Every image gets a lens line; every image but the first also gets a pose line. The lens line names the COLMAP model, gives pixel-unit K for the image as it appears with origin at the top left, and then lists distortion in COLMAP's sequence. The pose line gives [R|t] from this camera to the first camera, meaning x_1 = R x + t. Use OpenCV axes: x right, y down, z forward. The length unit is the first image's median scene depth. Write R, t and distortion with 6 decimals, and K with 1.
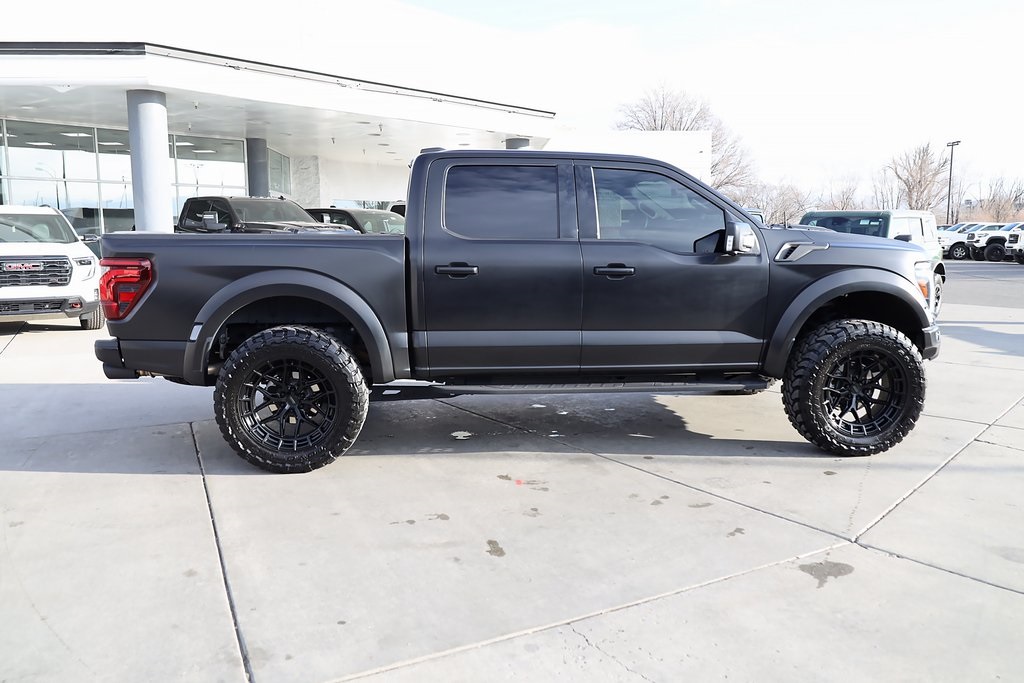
lens RADIAL K [[775.6, 0, 512.0], [0, 775.6, 341.5], [0, 0, 1]] dist [-0.006352, -0.000879]
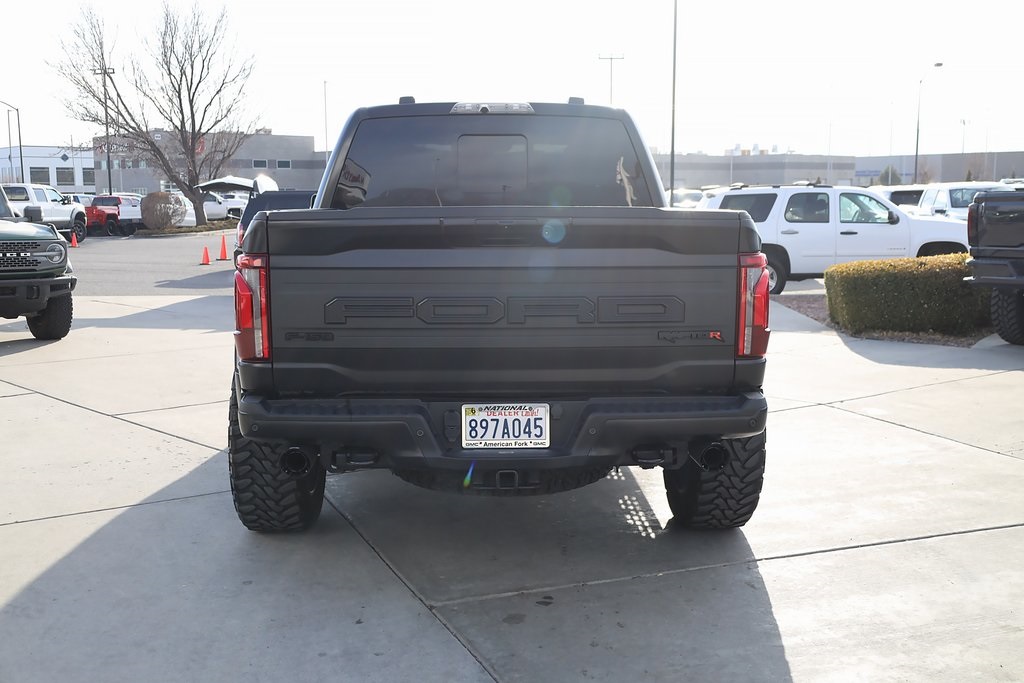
lens RADIAL K [[1070.9, 0, 512.0], [0, 1070.9, 341.5], [0, 0, 1]] dist [-0.008390, 0.004547]
pose [[0.054869, -0.130136, 0.989977, -1.316395], [0.140819, 0.982569, 0.121357, -0.162073], [-0.988514, 0.132748, 0.072238, 1.114149]]
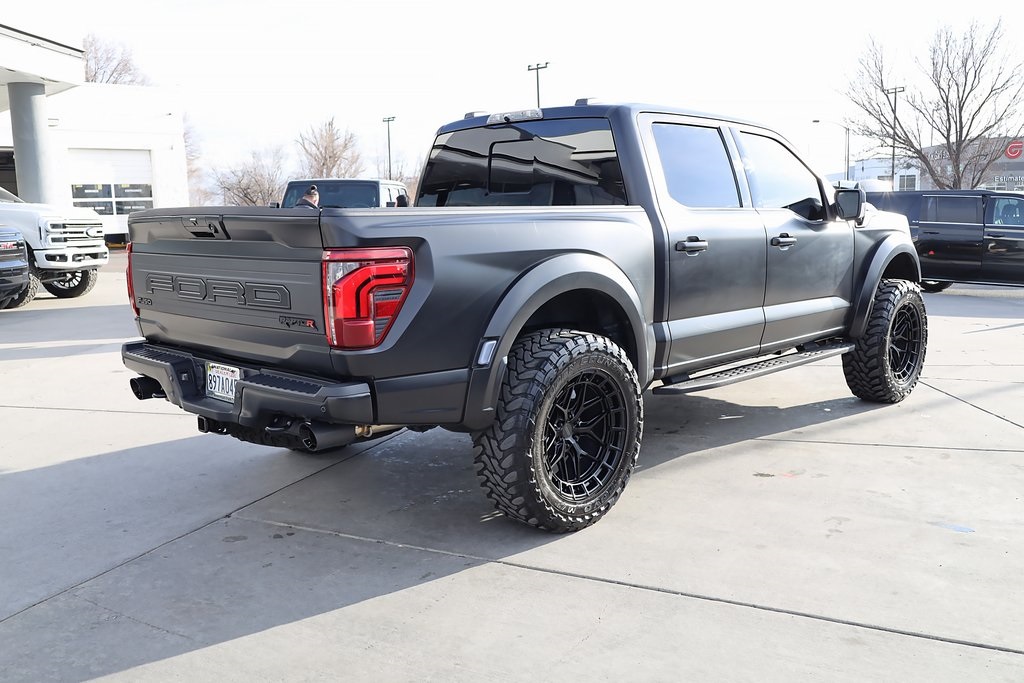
lens RADIAL K [[916.5, 0, 512.0], [0, 916.5, 341.5], [0, 0, 1]] dist [-0.005045, 0.001058]
pose [[0.758713, -0.103382, 0.643169, -0.880357], [0.104877, 0.993832, 0.036030, -0.045944], [-0.642927, 0.040117, 0.764876, 0.367013]]
